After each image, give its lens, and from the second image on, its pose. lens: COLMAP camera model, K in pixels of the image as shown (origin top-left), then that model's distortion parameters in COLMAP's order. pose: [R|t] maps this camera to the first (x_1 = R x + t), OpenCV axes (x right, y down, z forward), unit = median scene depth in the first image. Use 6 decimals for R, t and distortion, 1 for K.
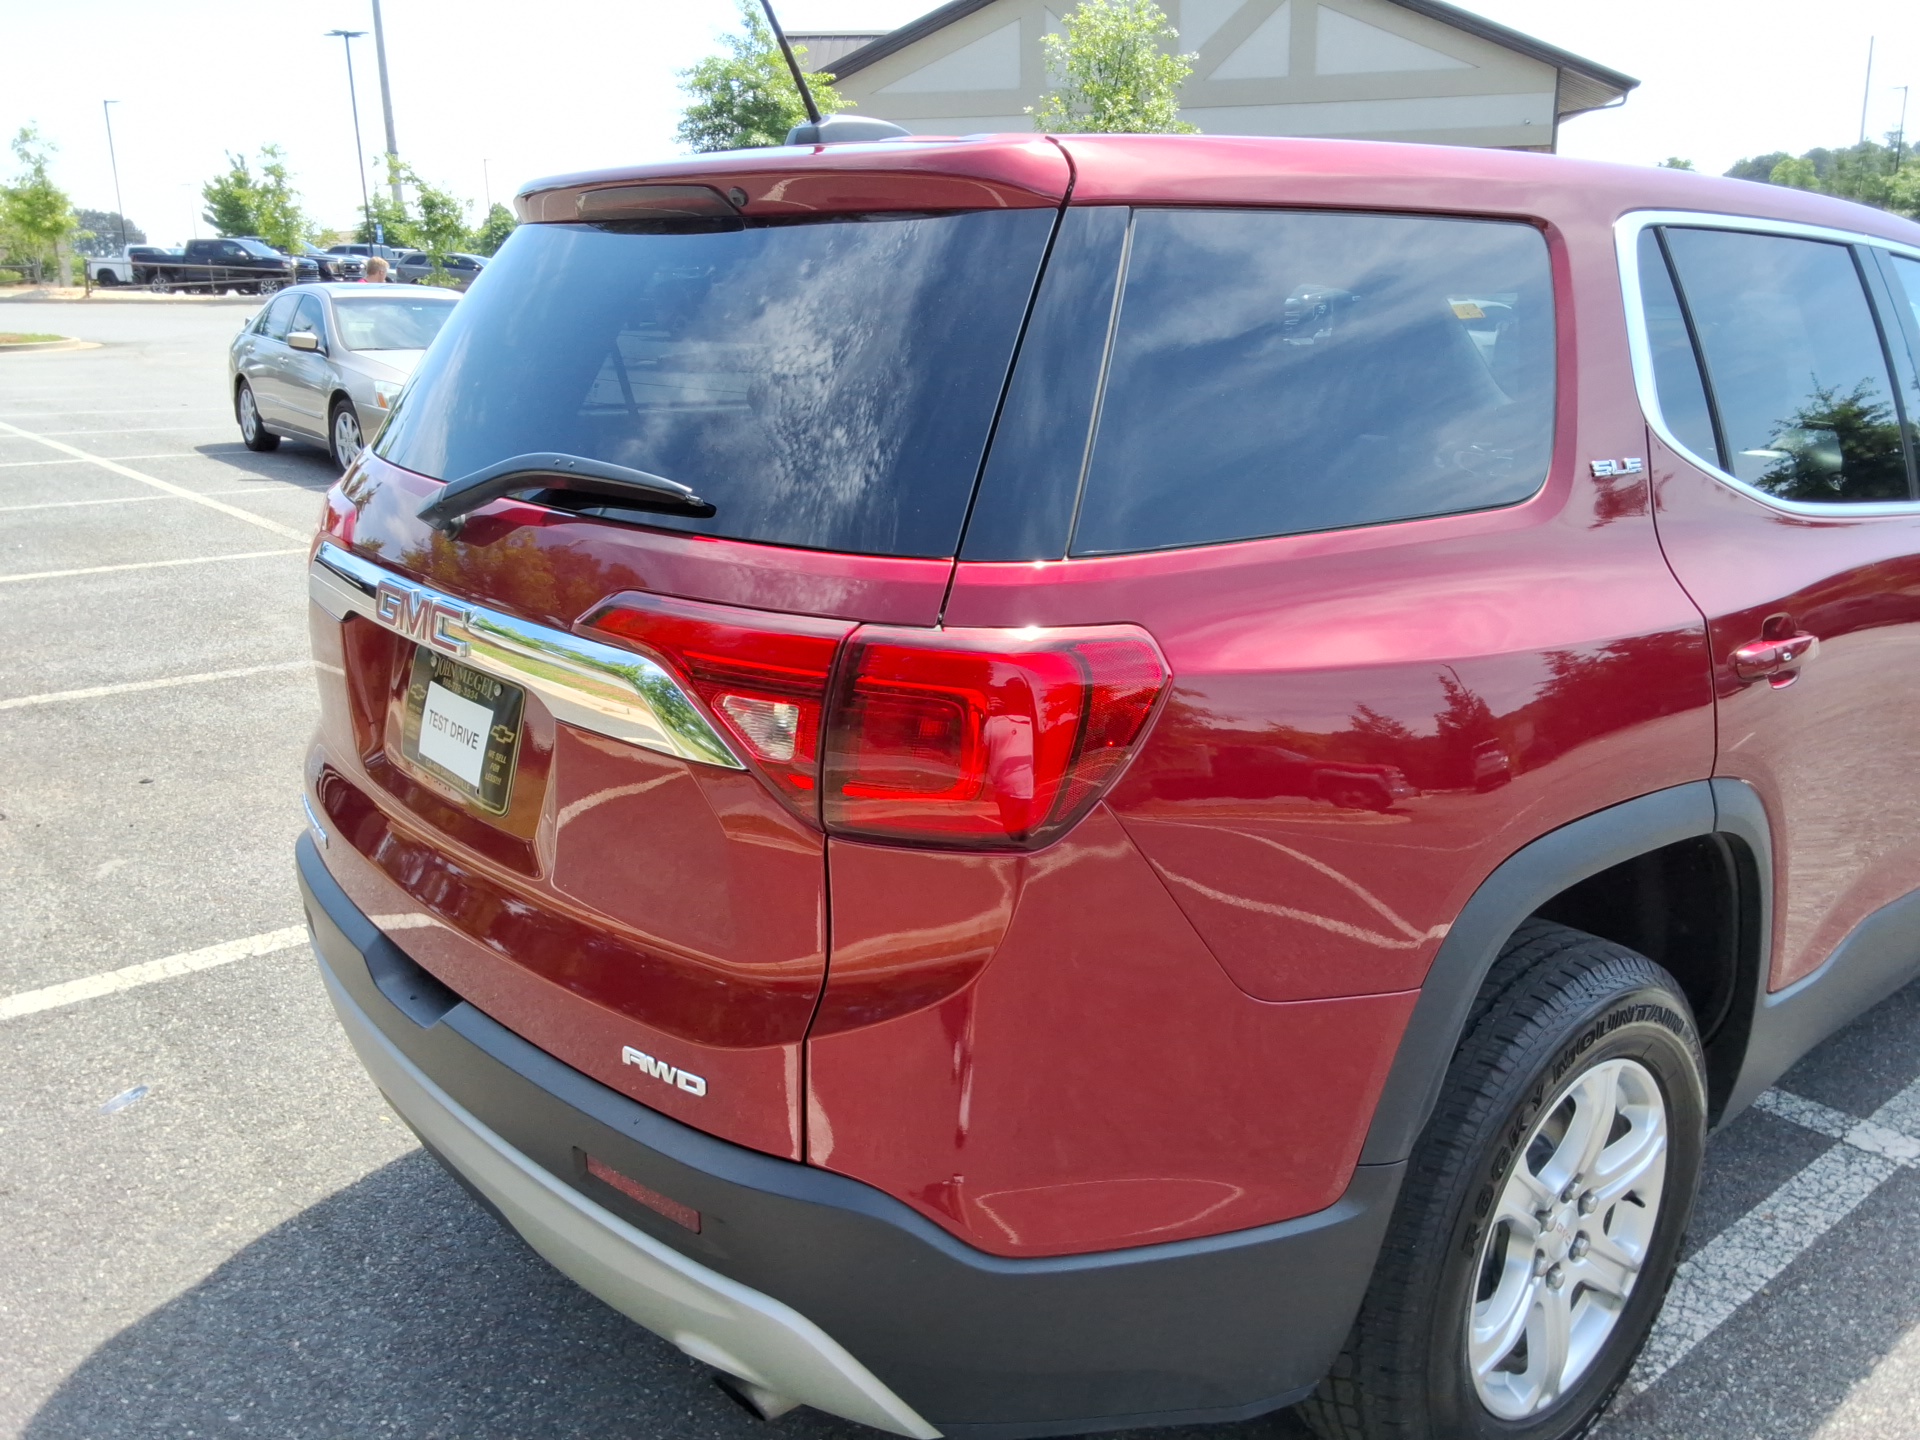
lens RADIAL K [[1551.9, 0, 972.6], [0, 1551.9, 694.6], [0, 0, 1]] dist [0.098684, -0.155281]
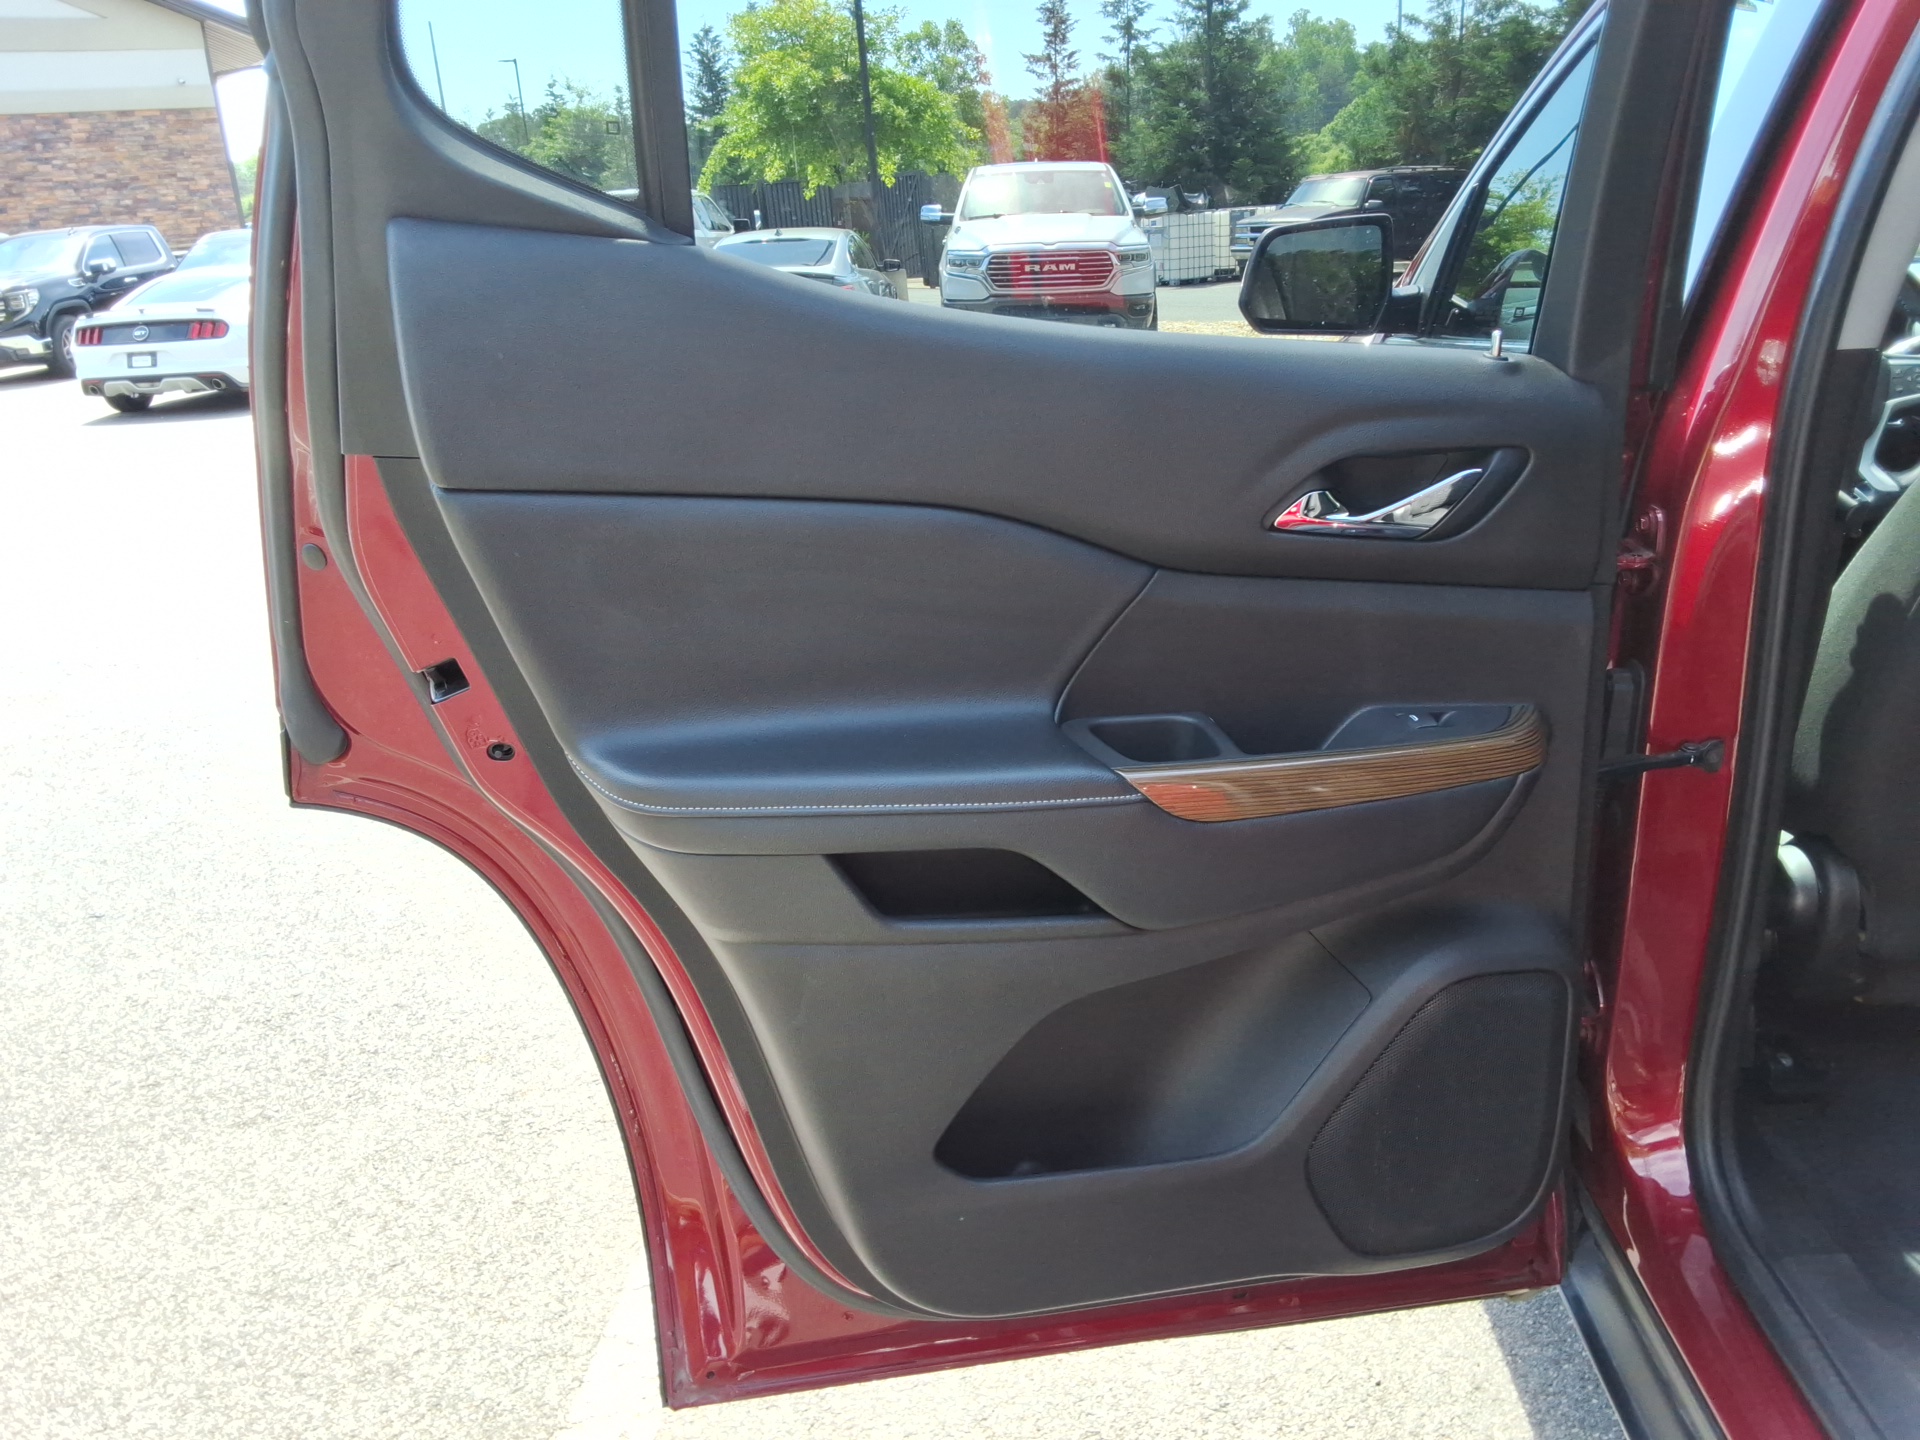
lens RADIAL K [[1551.9, 0, 963.9], [0, 1551.9, 685.3], [0, 0, 1]] dist [0.098684, -0.155281]
pose [[0.696723, -0.241452, 0.675484, -0.330734], [0.239702, 0.965886, 0.098017, -0.286933], [-0.676107, 0.093624, 0.730831, 1.448535]]
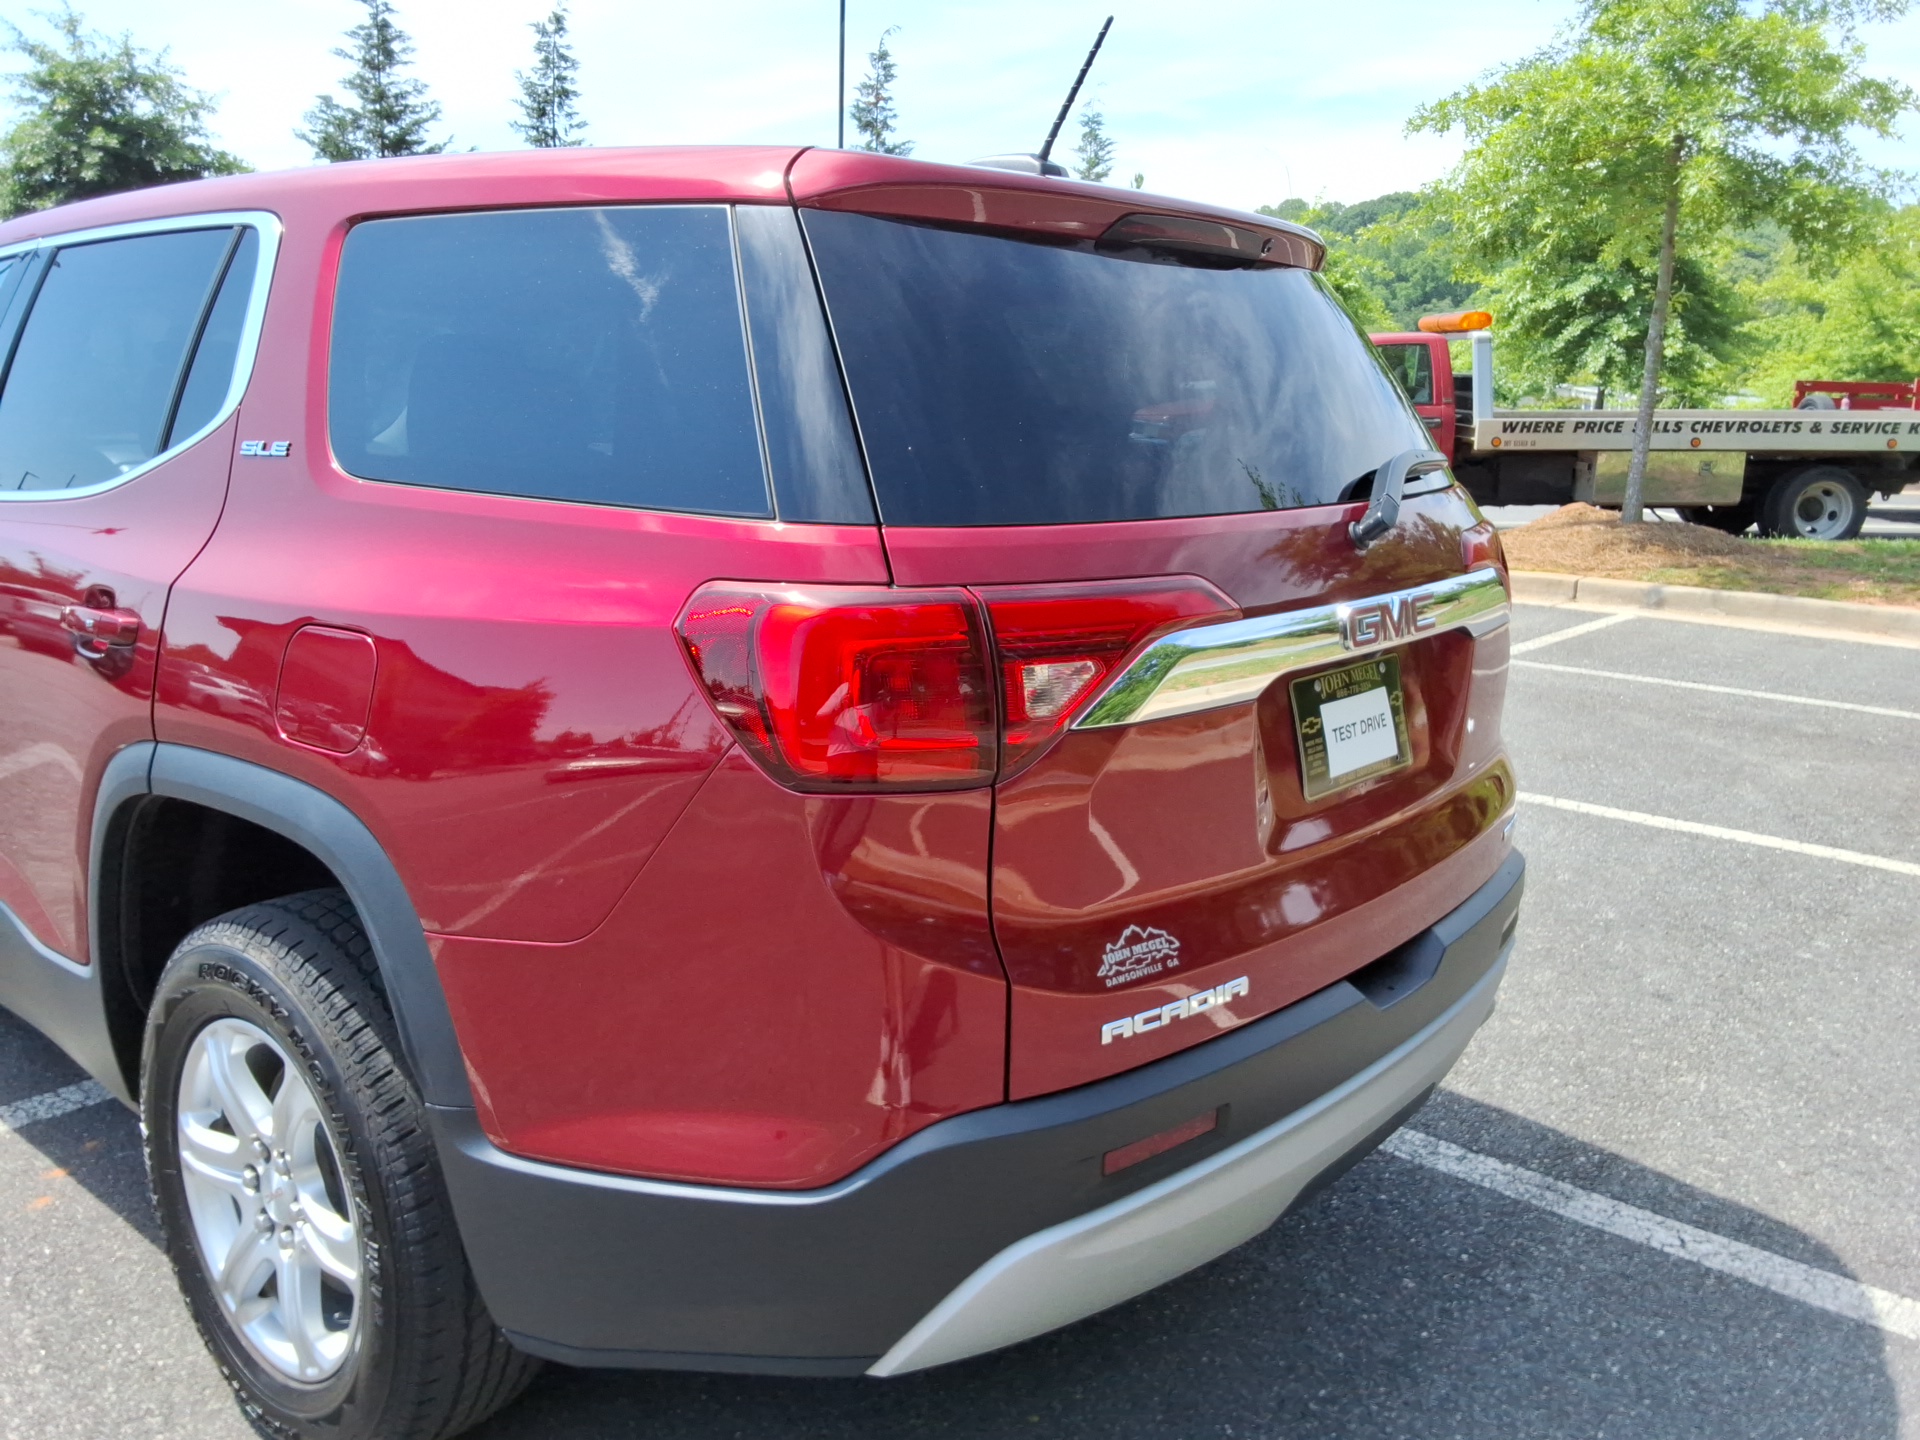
lens RADIAL K [[1551.9, 0, 977.1], [0, 1551.9, 703.3], [0, 0, 1]] dist [0.098684, -0.155281]
pose [[-0.176035, -0.216012, 0.960391, -1.057147], [0.223025, 0.941505, 0.252644, -0.259652], [-0.958787, 0.258665, -0.117562, 1.114160]]
